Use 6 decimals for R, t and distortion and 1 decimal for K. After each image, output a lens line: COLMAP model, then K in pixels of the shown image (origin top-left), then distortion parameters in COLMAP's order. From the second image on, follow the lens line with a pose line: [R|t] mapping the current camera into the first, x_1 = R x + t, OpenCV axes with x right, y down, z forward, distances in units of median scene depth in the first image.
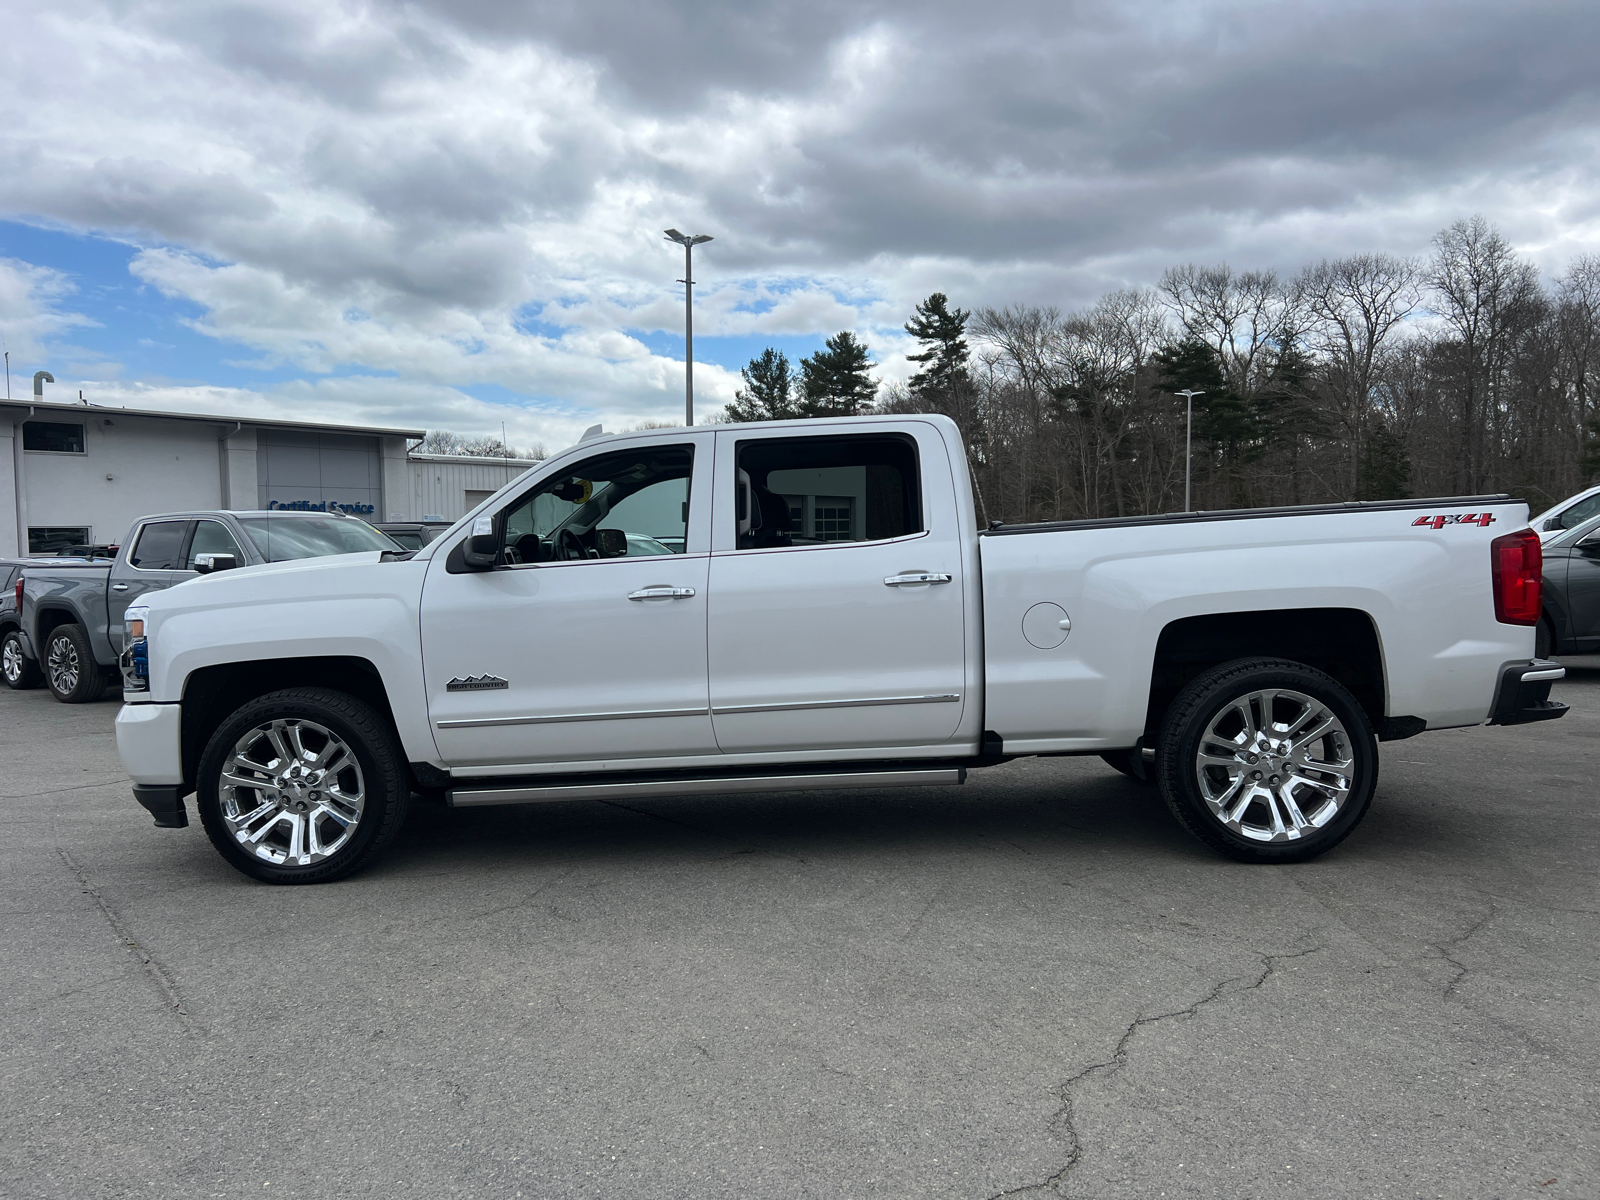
lens RADIAL K [[1200.9, 0, 802.5], [0, 1200.9, 619.6], [0, 0, 1]] dist [0.033828, -0.007396]
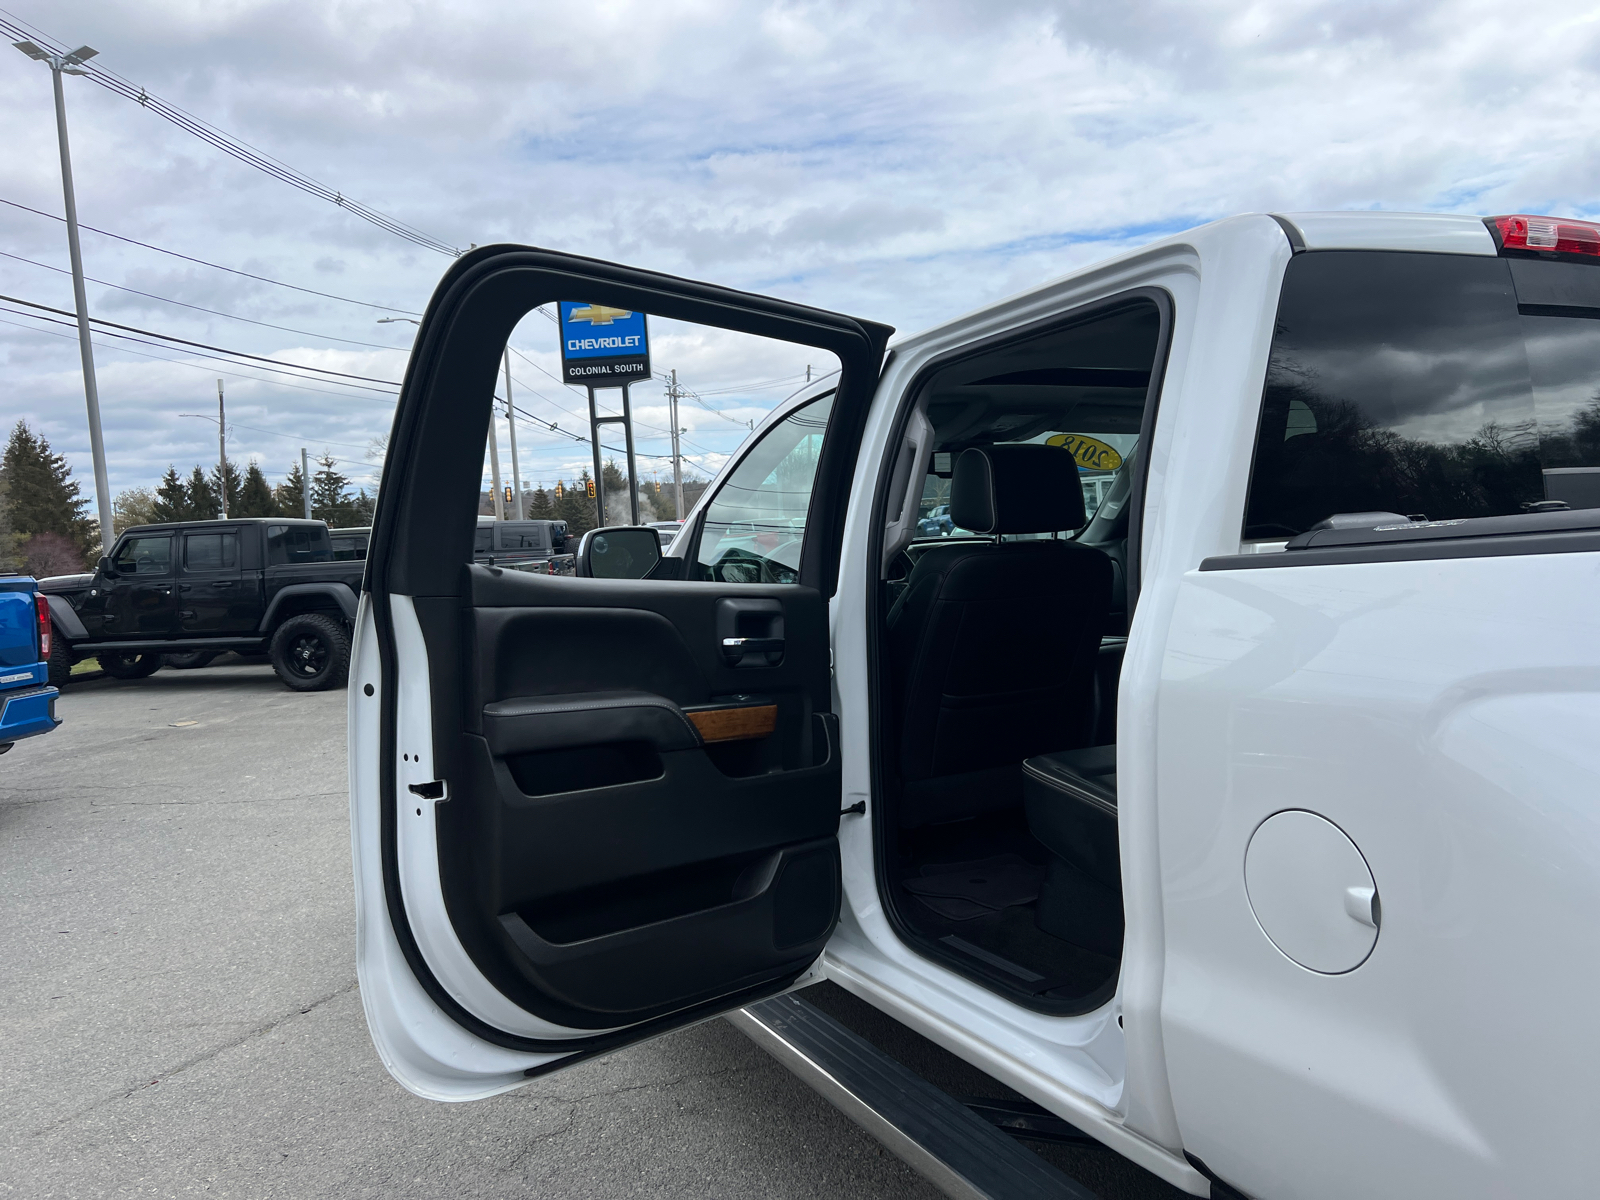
lens RADIAL K [[1202.0, 0, 799.5], [0, 1202.0, 603.7], [0, 0, 1]] dist [0.057635, -0.066324]
pose [[0.486894, 0.050303, -0.872012, 0.046555], [-0.013403, 0.998653, 0.050125, -0.008996], [0.873358, -0.012718, 0.486912, 0.089638]]
